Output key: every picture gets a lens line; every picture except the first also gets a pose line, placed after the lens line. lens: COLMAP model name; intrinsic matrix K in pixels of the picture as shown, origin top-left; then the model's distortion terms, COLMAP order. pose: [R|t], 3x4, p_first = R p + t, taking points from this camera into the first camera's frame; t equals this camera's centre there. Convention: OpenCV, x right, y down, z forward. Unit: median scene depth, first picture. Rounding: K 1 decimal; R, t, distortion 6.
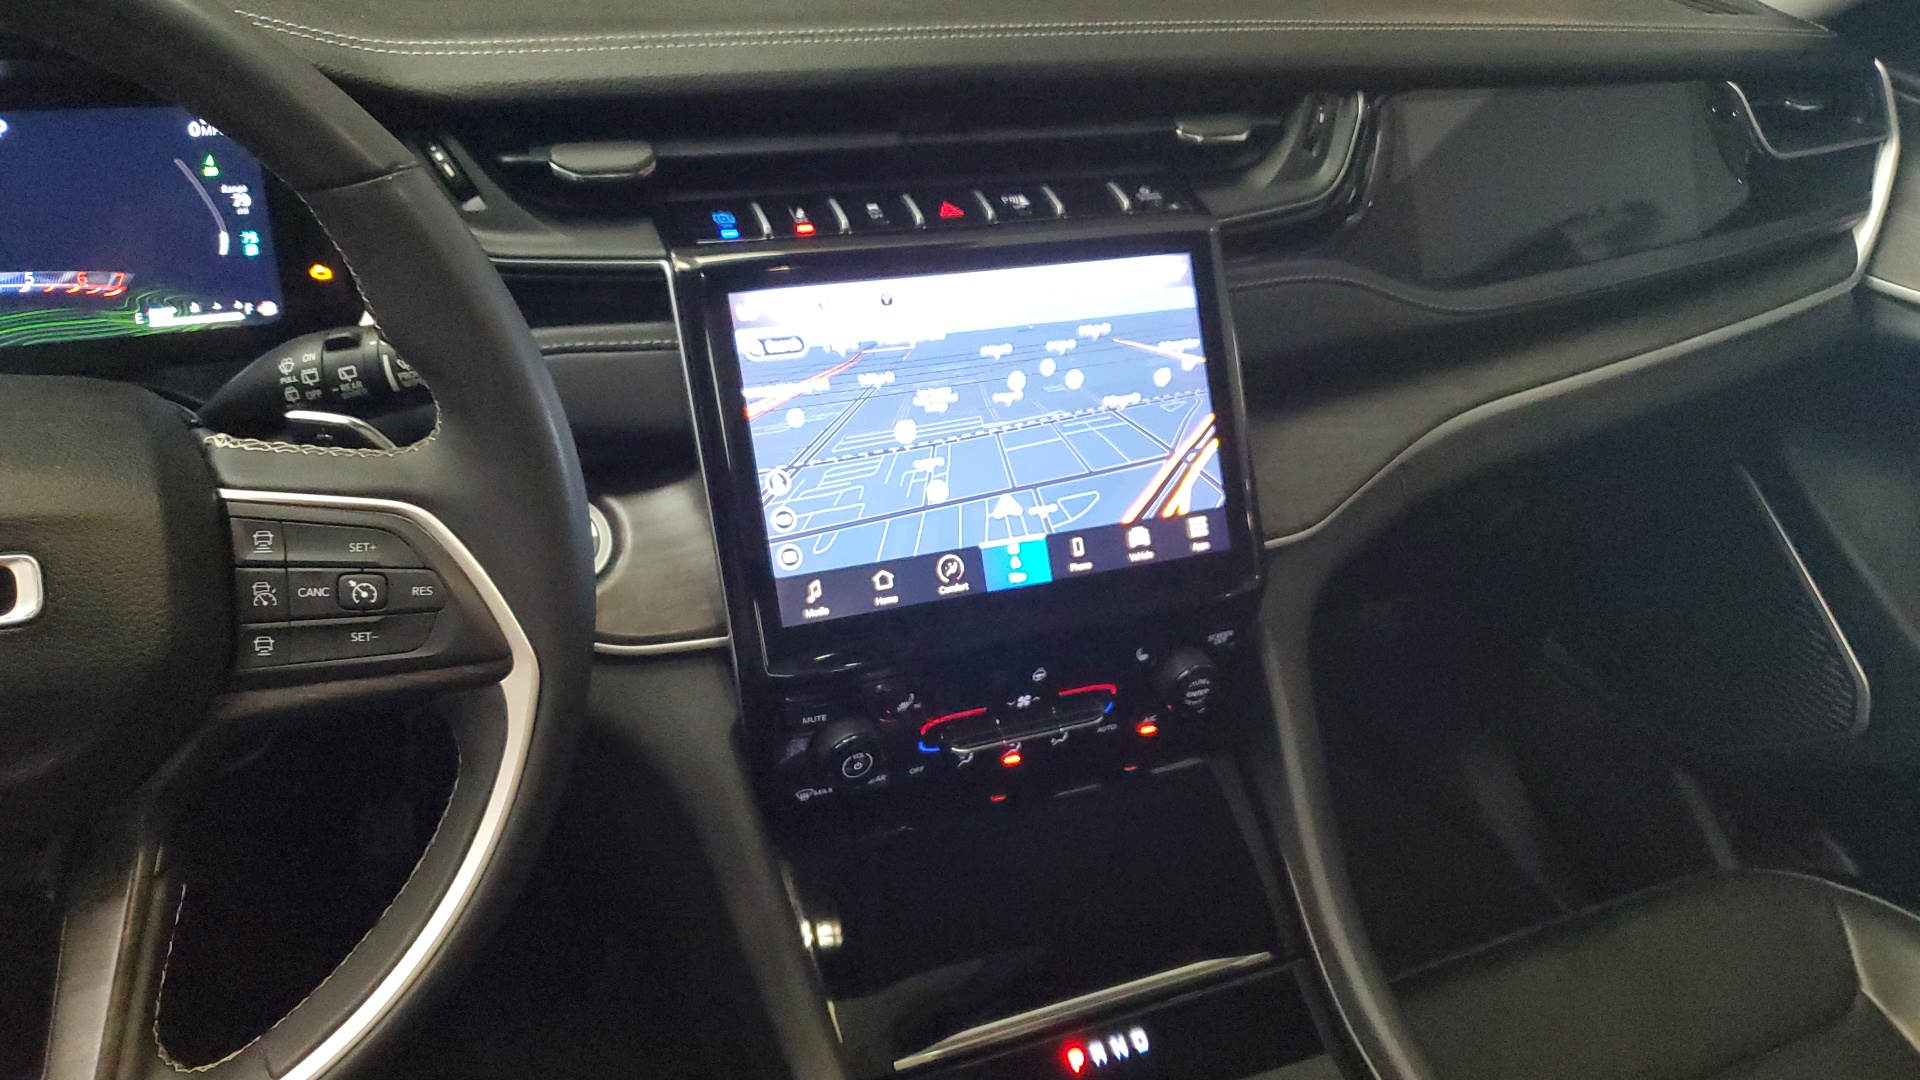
lens RADIAL K [[1516.2, 0, 968.9], [0, 1516.2, 565.6], [0, 0, 1]] dist [0.015237, -0.003214]
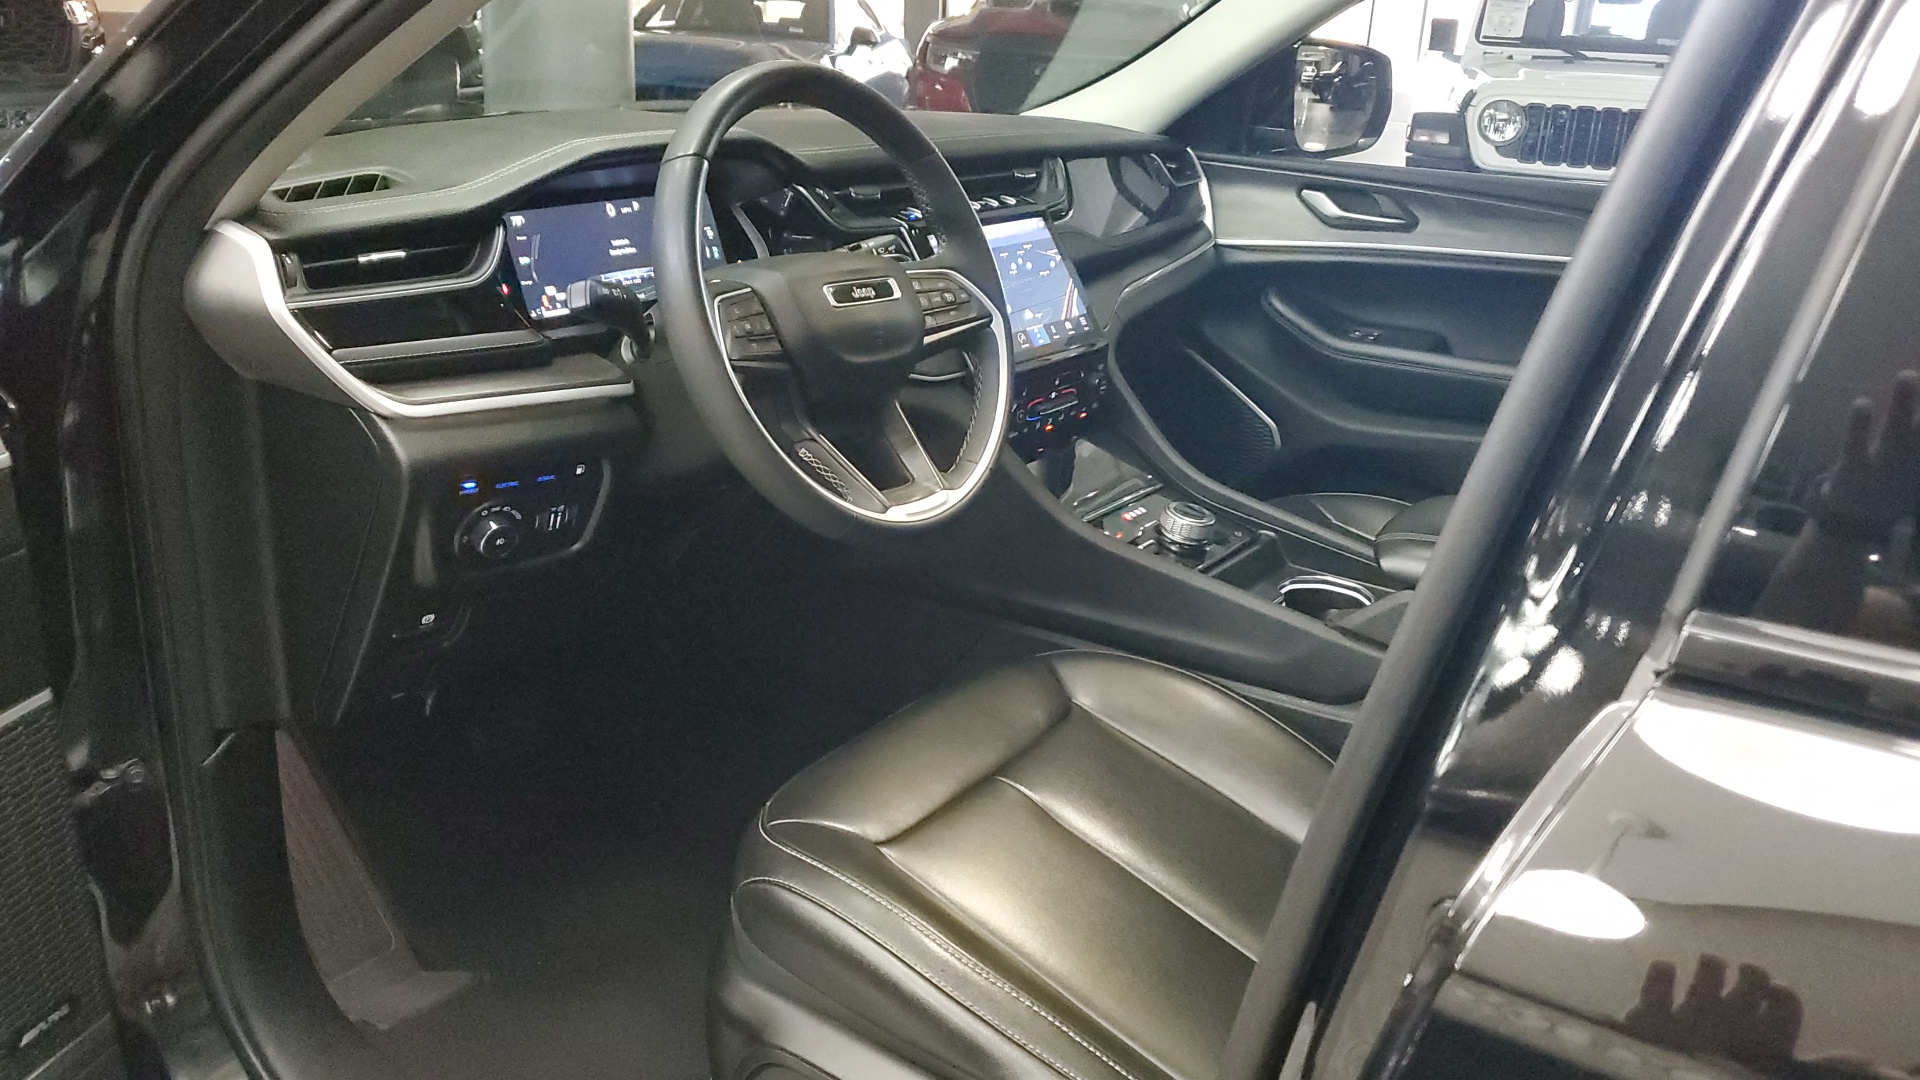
lens RADIAL K [[1435.3, 0, 960.0], [0, 1435.3, 540.0], [0, 0, 1]] dist [0.005231, -0.000701]
pose [[0.858068, -0.225954, 0.461155, -1.136865], [0.307016, 0.945561, -0.107962, 0.485663], [-0.411656, 0.234220, 0.880727, -0.829953]]
